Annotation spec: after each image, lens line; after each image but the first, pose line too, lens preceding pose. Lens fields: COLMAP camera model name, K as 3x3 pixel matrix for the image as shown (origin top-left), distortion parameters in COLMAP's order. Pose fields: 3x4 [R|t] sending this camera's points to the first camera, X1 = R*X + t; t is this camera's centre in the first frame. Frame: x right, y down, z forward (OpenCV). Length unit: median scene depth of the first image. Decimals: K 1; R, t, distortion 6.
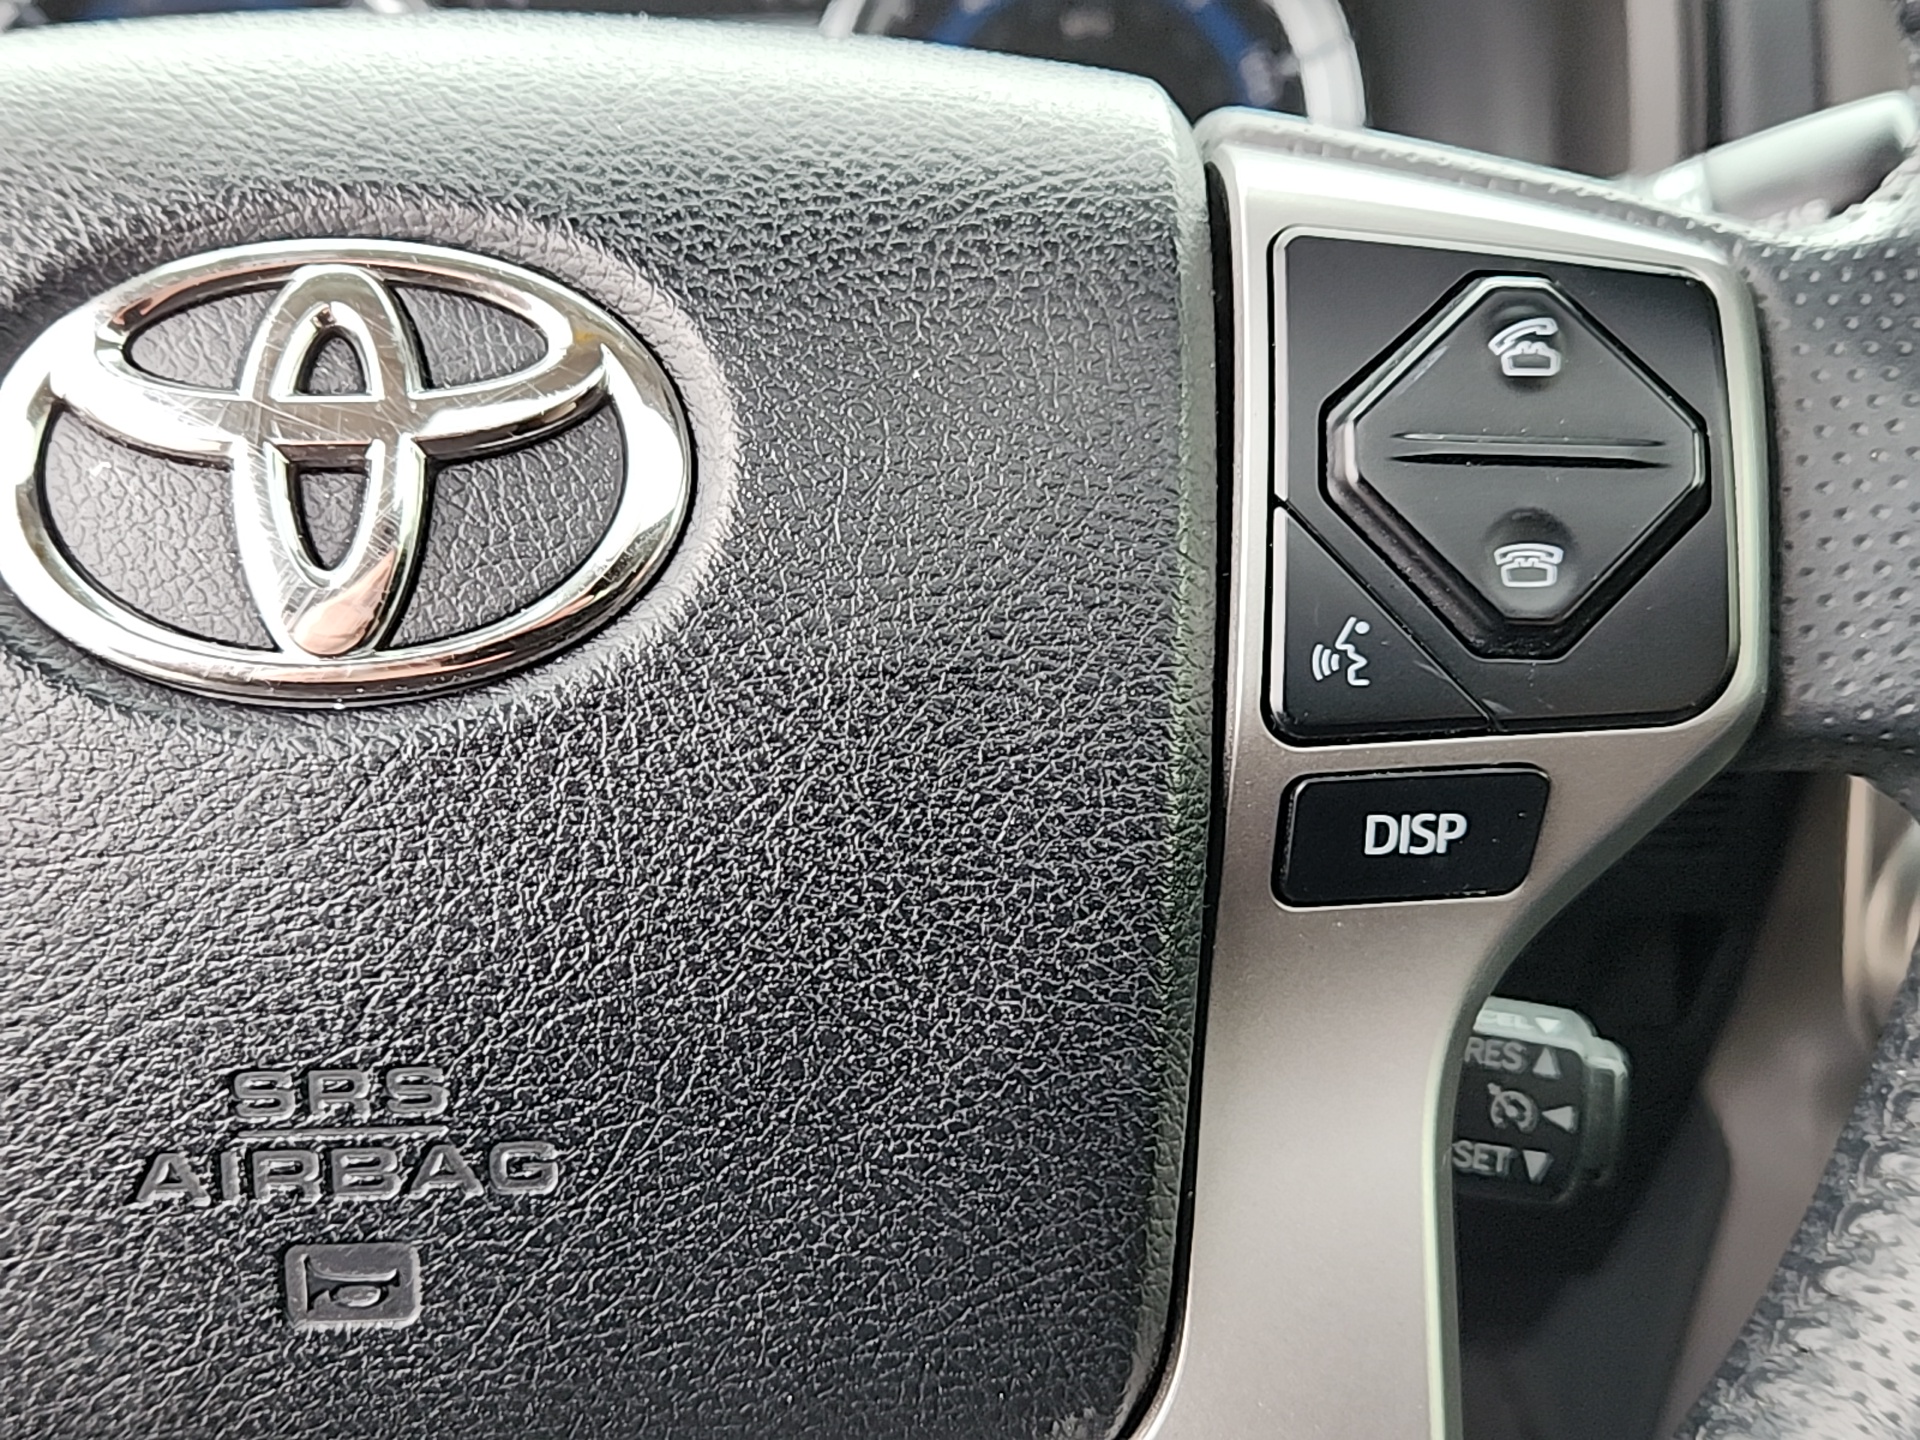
lens RADIAL K [[2121.7, 0, 958.7], [0, 2121.7, 706.1], [0, 0, 1]] dist [0.062764, 0.000000]
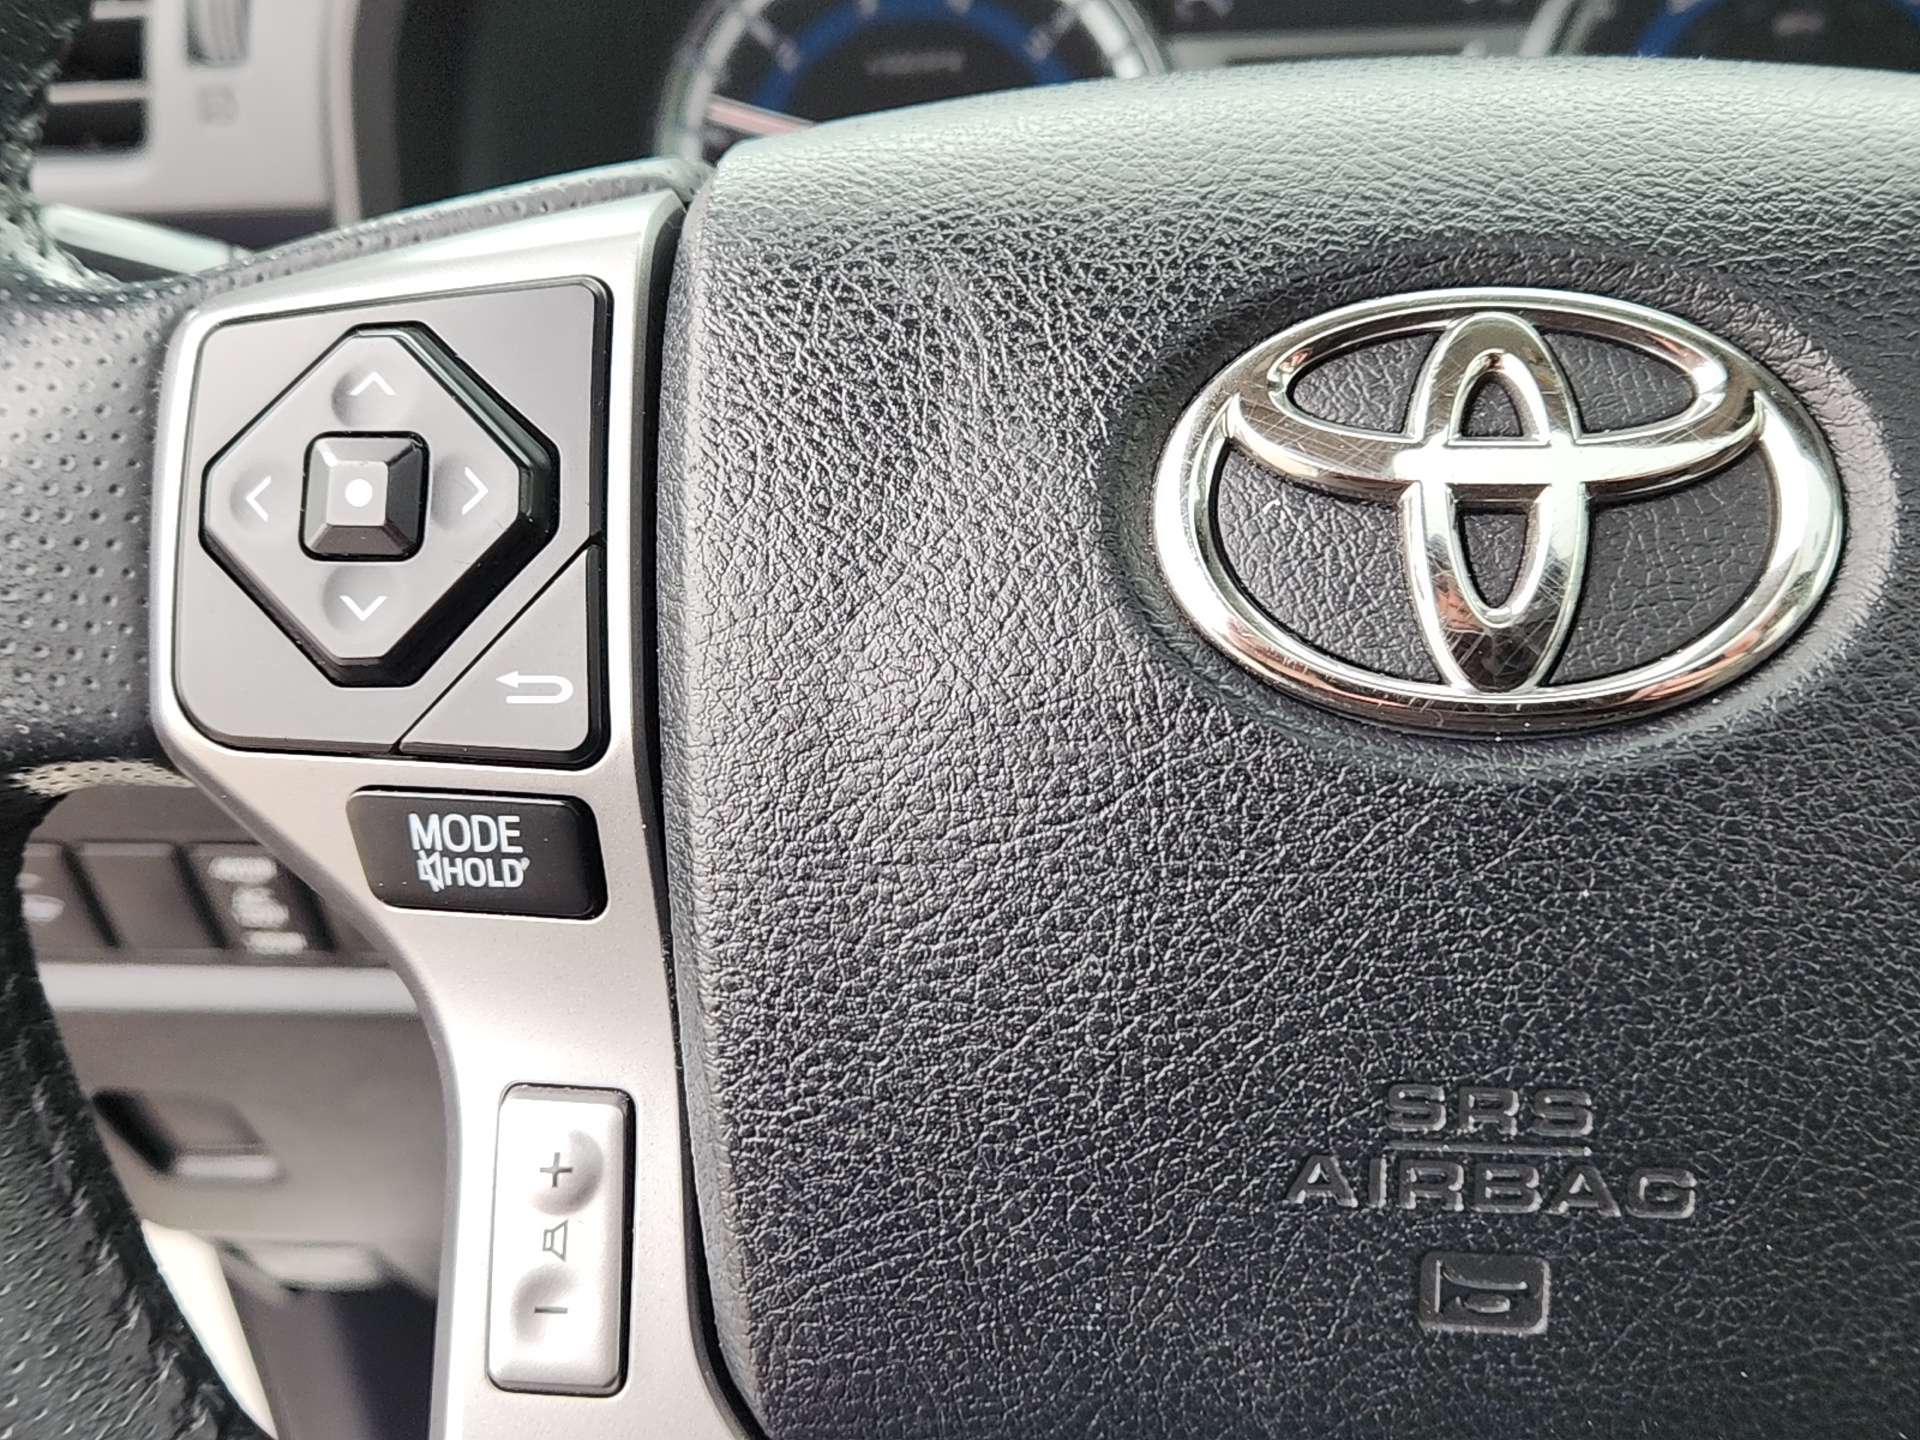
lens RADIAL K [[2121.7, 0, 959.7], [0, 2121.7, 729.3], [0, 0, 1]] dist [0.062764, 0.000000]
pose [[0.993578, 0.036515, -0.107091, -0.439411], [-0.035021, 0.999262, 0.015799, -0.011742], [0.107589, -0.011947, 0.994124, -0.060762]]
